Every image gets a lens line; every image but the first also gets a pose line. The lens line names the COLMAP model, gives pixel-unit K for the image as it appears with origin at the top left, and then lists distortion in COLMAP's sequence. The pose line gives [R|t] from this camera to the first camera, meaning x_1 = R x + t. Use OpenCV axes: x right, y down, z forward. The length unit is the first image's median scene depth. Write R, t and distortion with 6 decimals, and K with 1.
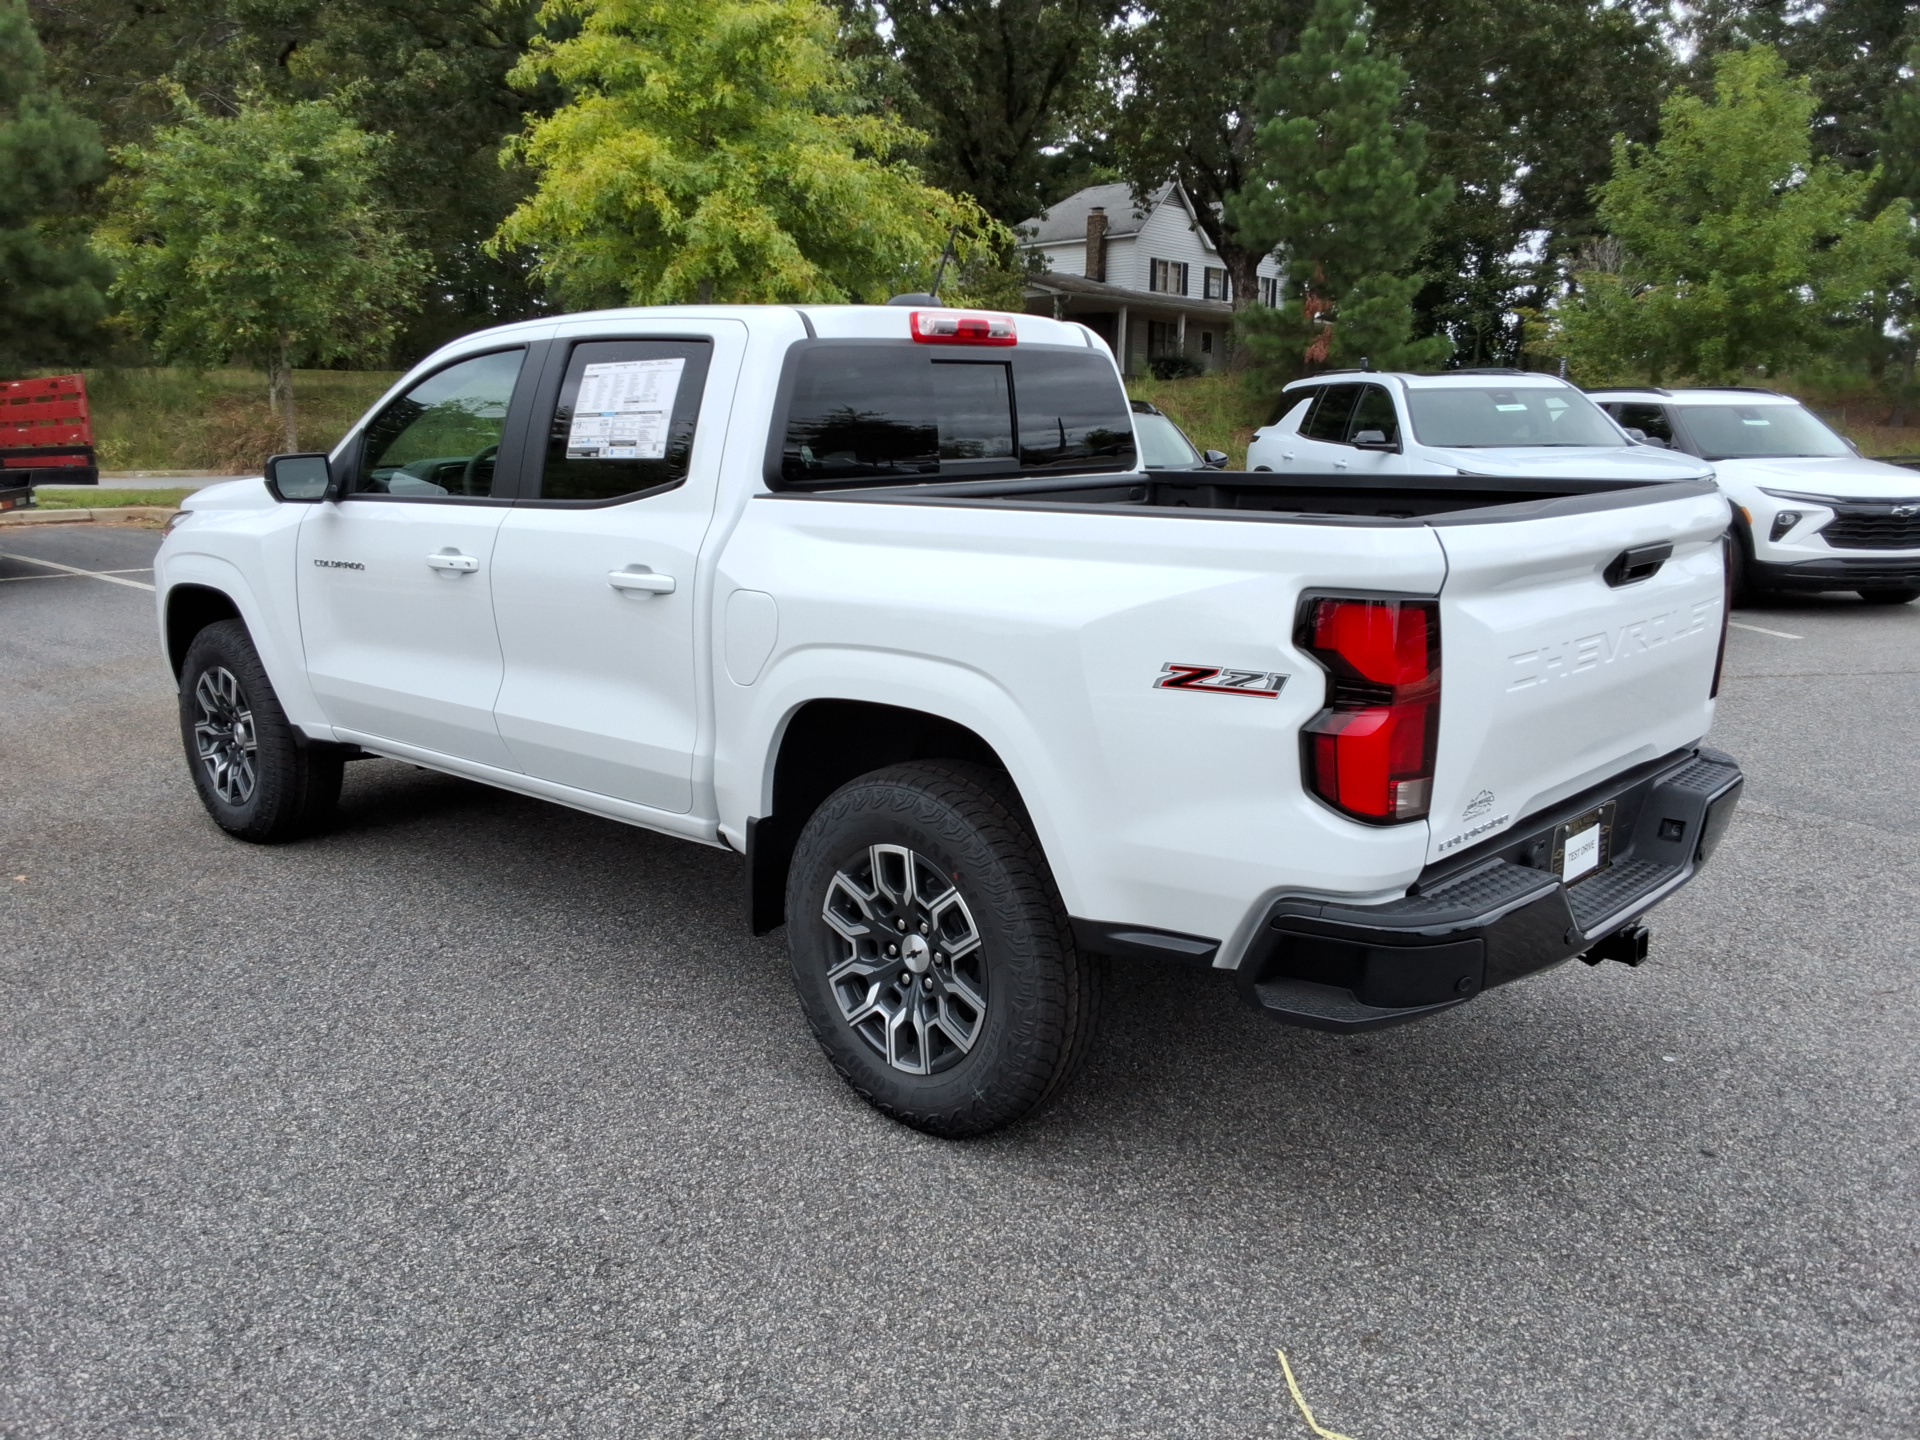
lens RADIAL K [[1523.4, 0, 968.0], [0, 1523.4, 719.6], [0, 0, 1]] dist [0.121137, -0.169473]
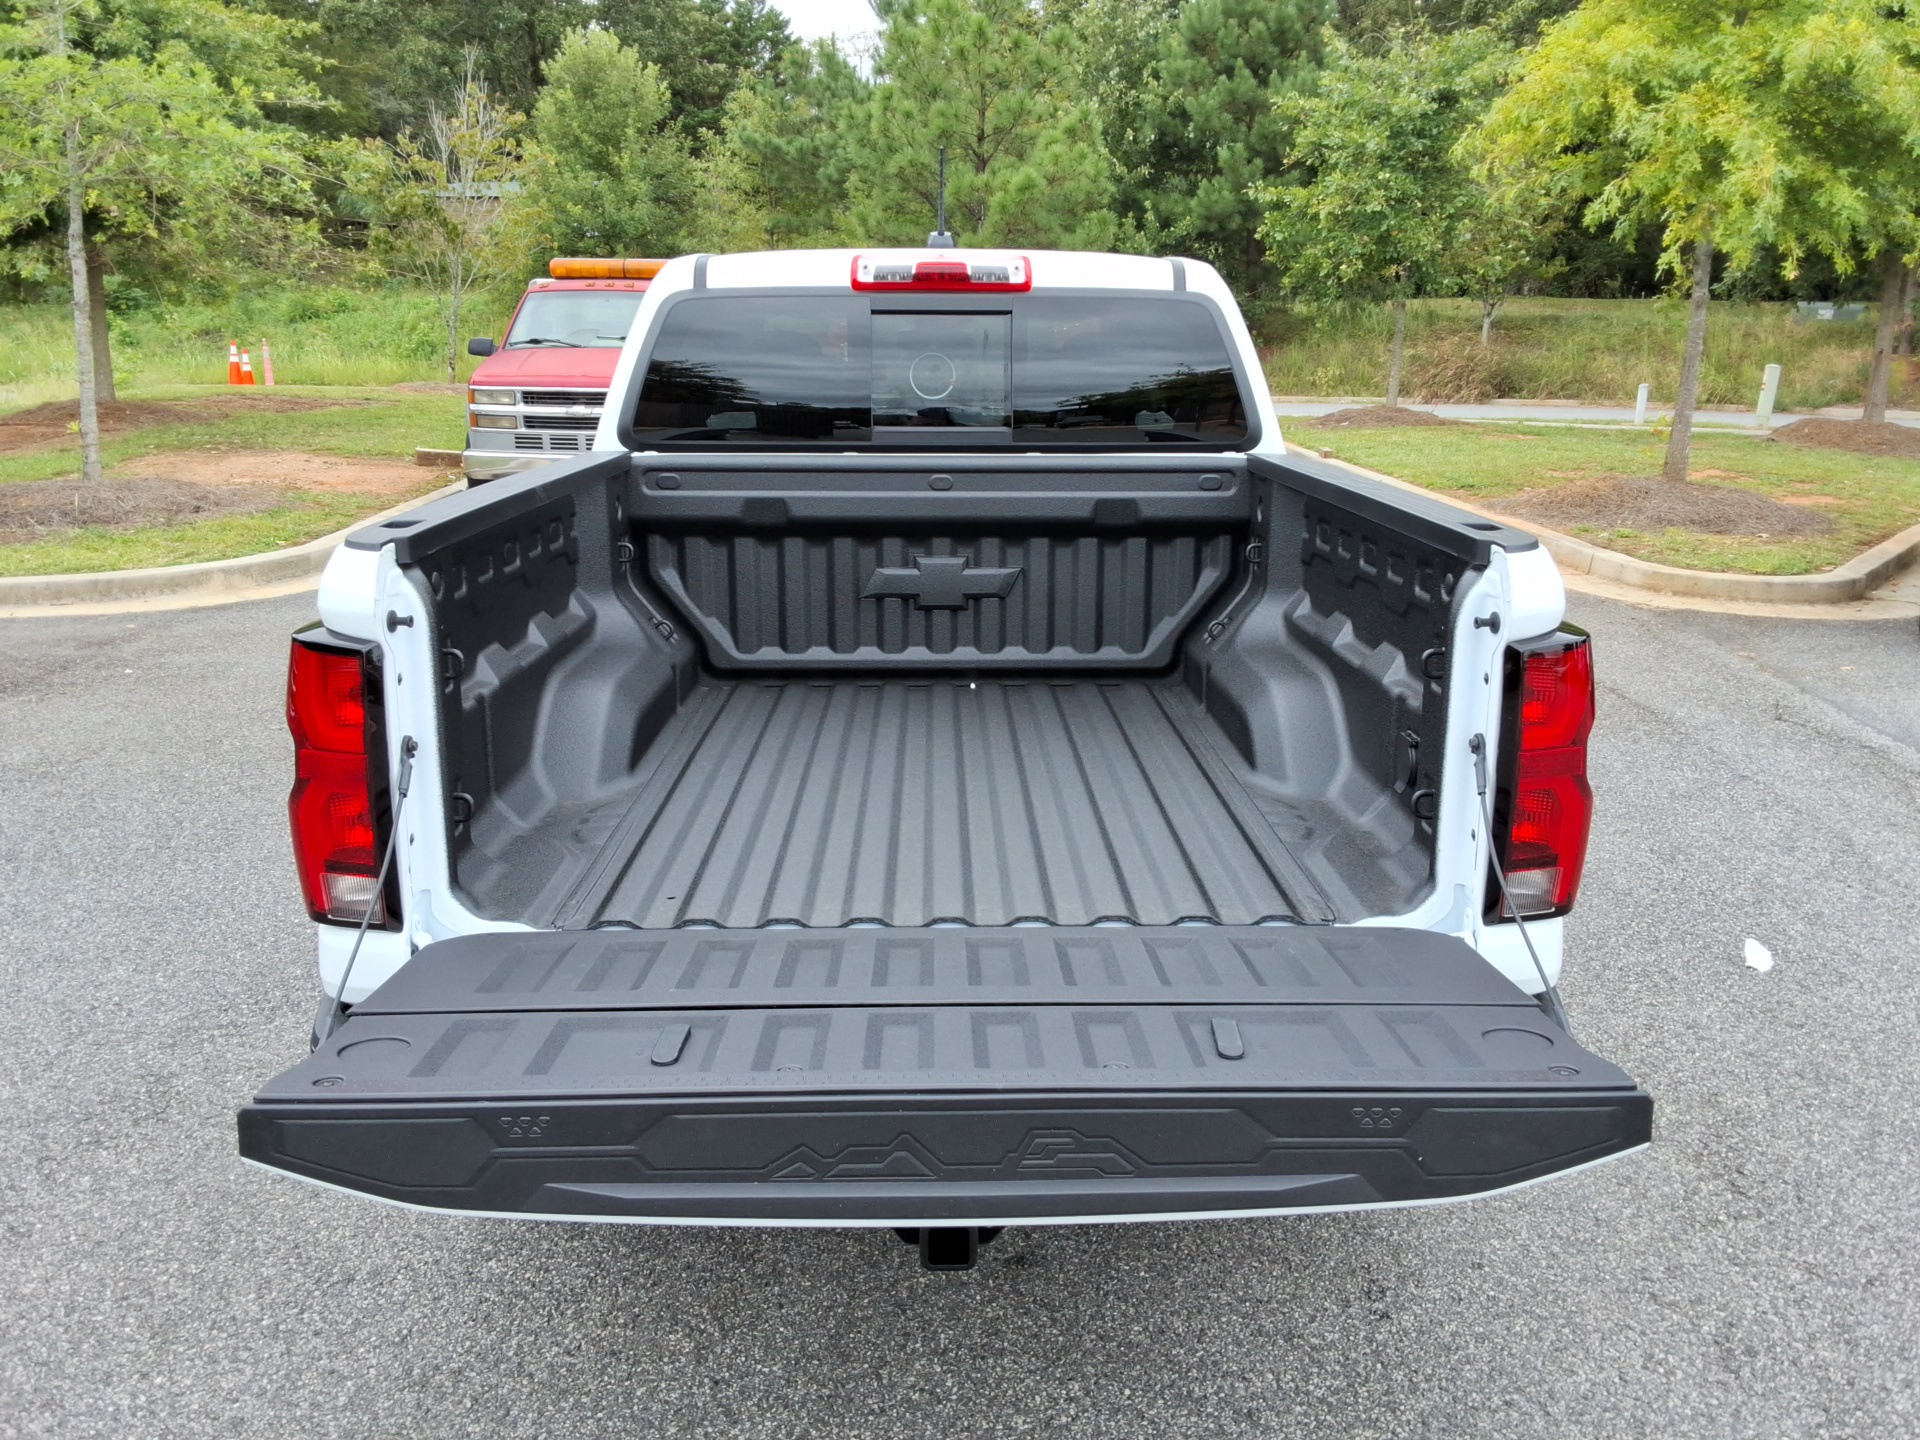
lens RADIAL K [[1536.6, 0, 969.8], [0, 1536.6, 713.6], [0, 0, 1]] dist [0.105354, -0.158258]
pose [[0.690190, 0.179046, -0.701128, 0.660158], [-0.150910, 0.983216, 0.102526, -0.105994], [0.707718, 0.035044, 0.705626, 0.419017]]
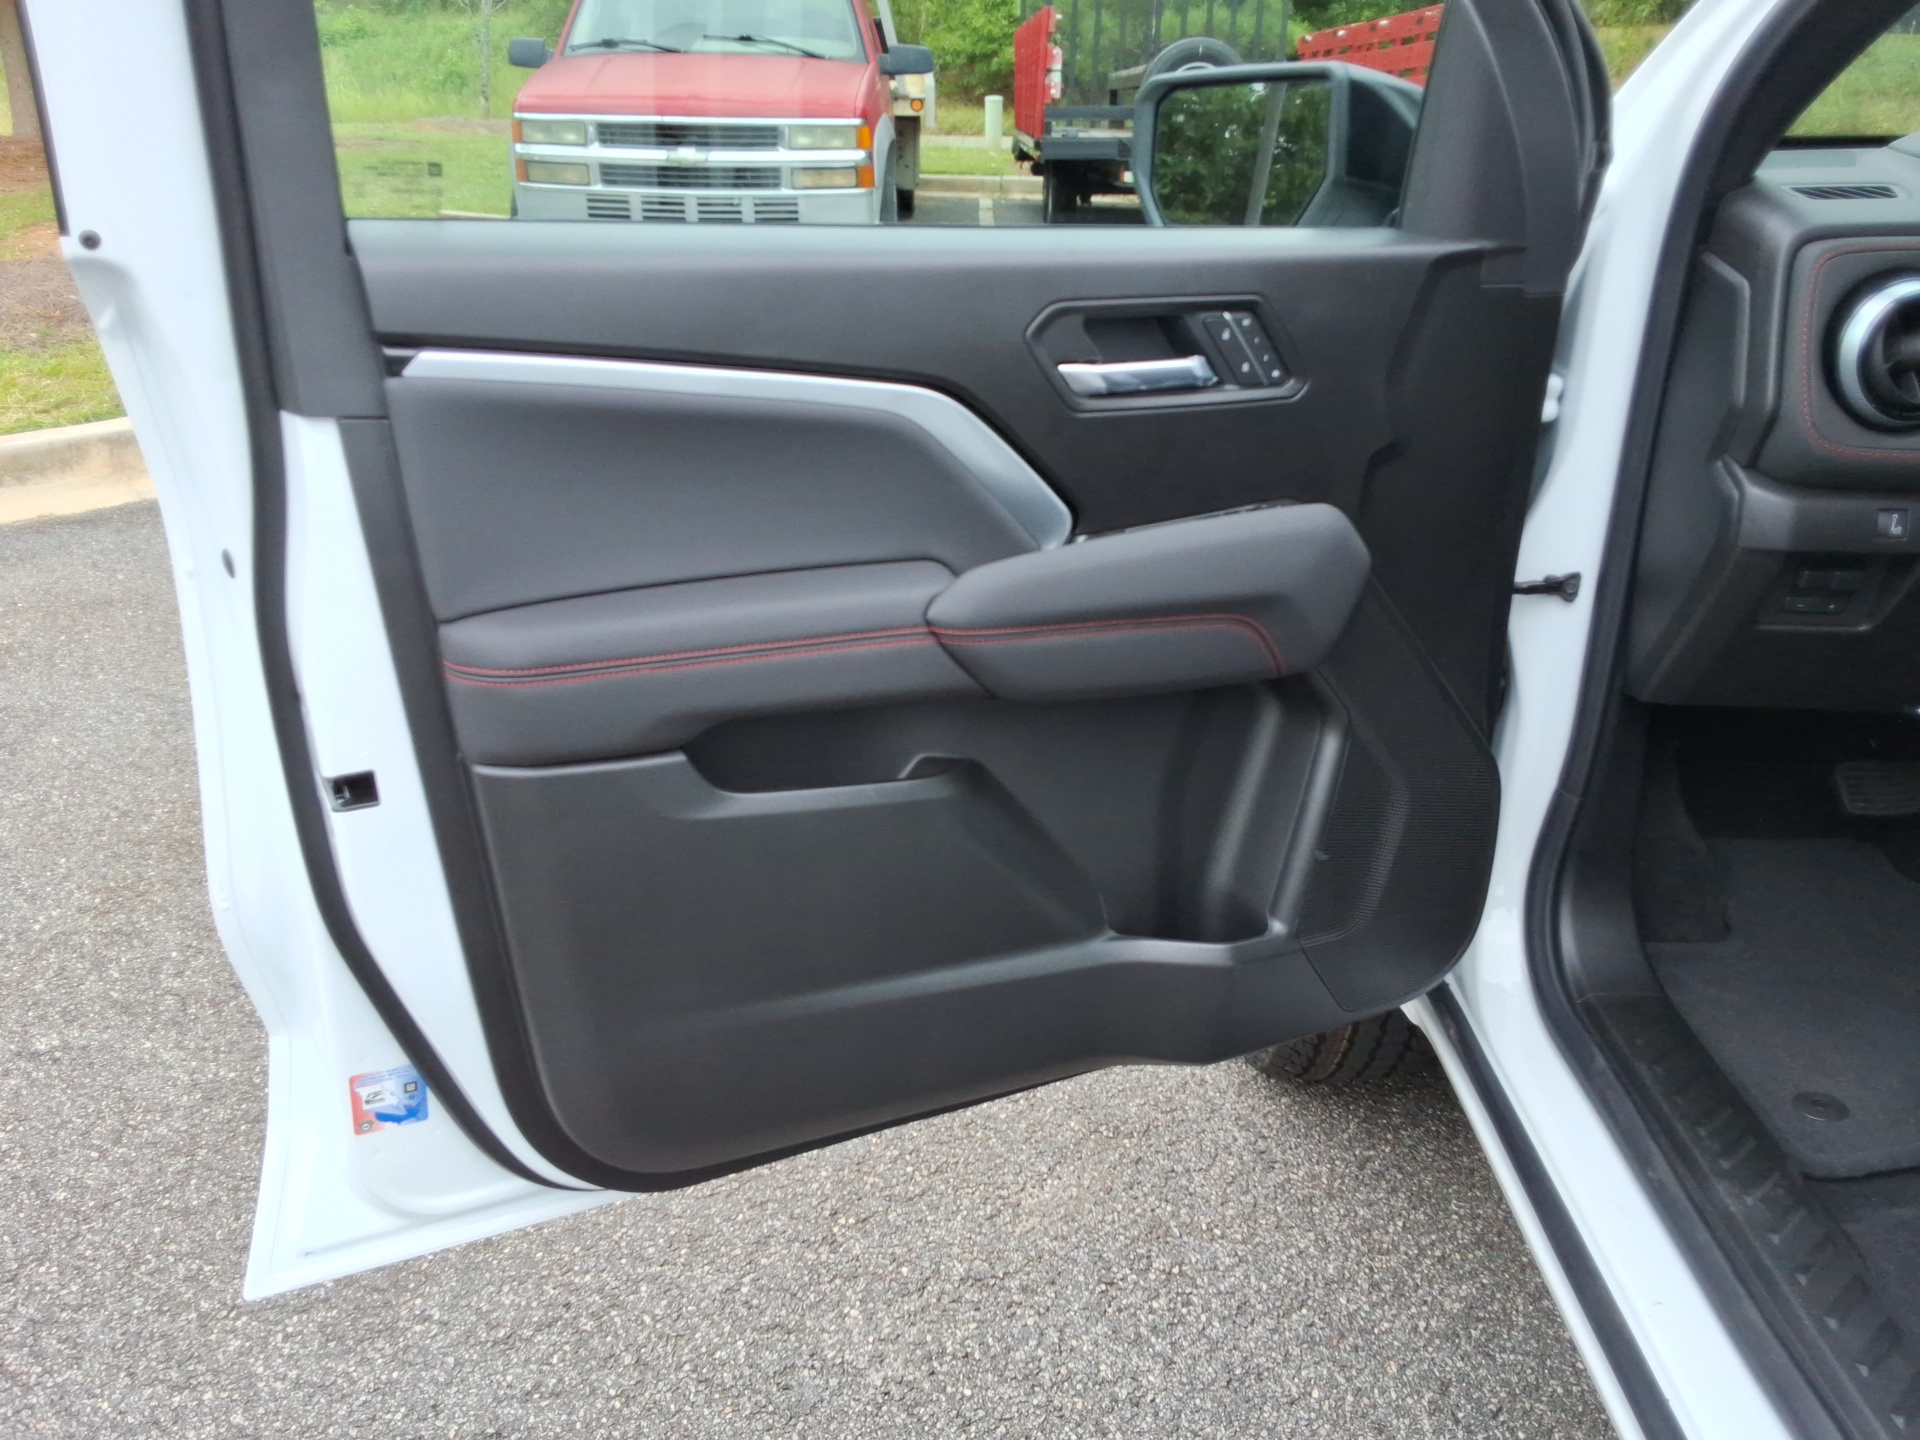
lens RADIAL K [[1536.6, 0, 969.8], [0, 1536.6, 713.6], [0, 0, 1]] dist [0.105354, -0.158258]
pose [[0.666455, 0.293973, -0.685140, -0.342172], [-0.162512, 0.954163, 0.251323, -0.145249], [0.727617, -0.056152, 0.683681, 0.897201]]
